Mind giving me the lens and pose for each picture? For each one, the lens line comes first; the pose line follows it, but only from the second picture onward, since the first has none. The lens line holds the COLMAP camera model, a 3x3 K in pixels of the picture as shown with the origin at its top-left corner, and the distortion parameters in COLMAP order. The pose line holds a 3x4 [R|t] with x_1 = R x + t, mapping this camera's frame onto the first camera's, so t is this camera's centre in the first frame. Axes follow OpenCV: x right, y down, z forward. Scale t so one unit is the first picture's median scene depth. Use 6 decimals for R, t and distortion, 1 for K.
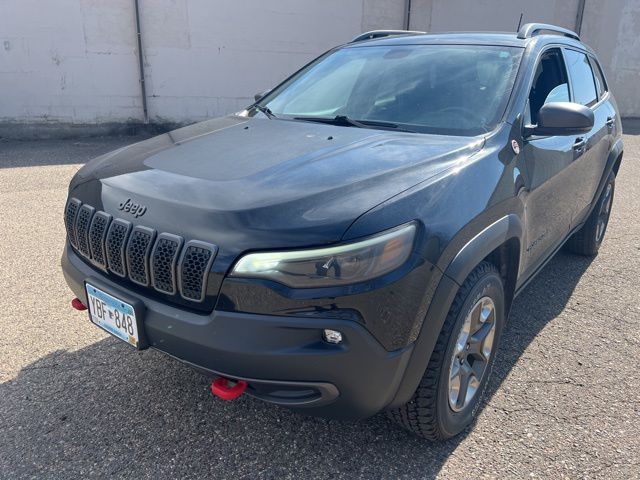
lens RADIAL K [[497.5, 0, 322.1], [0, 497.5, 241.4], [0, 0, 1]] dist [0.033591, -0.031184]
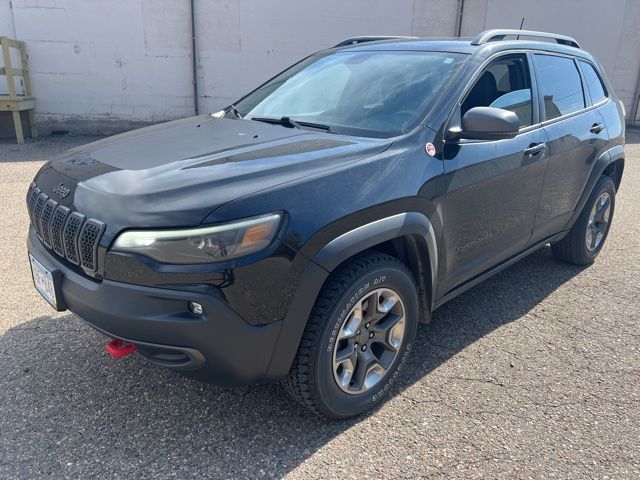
lens RADIAL K [[497.5, 0, 318.9], [0, 497.5, 240.0], [0, 0, 1]] dist [0.033591, -0.031184]
pose [[0.989063, 0.051400, -0.138249, 0.289444], [-0.052223, 0.998633, -0.002333, 0.014828], [0.137940, 0.009527, 0.990395, -0.063267]]
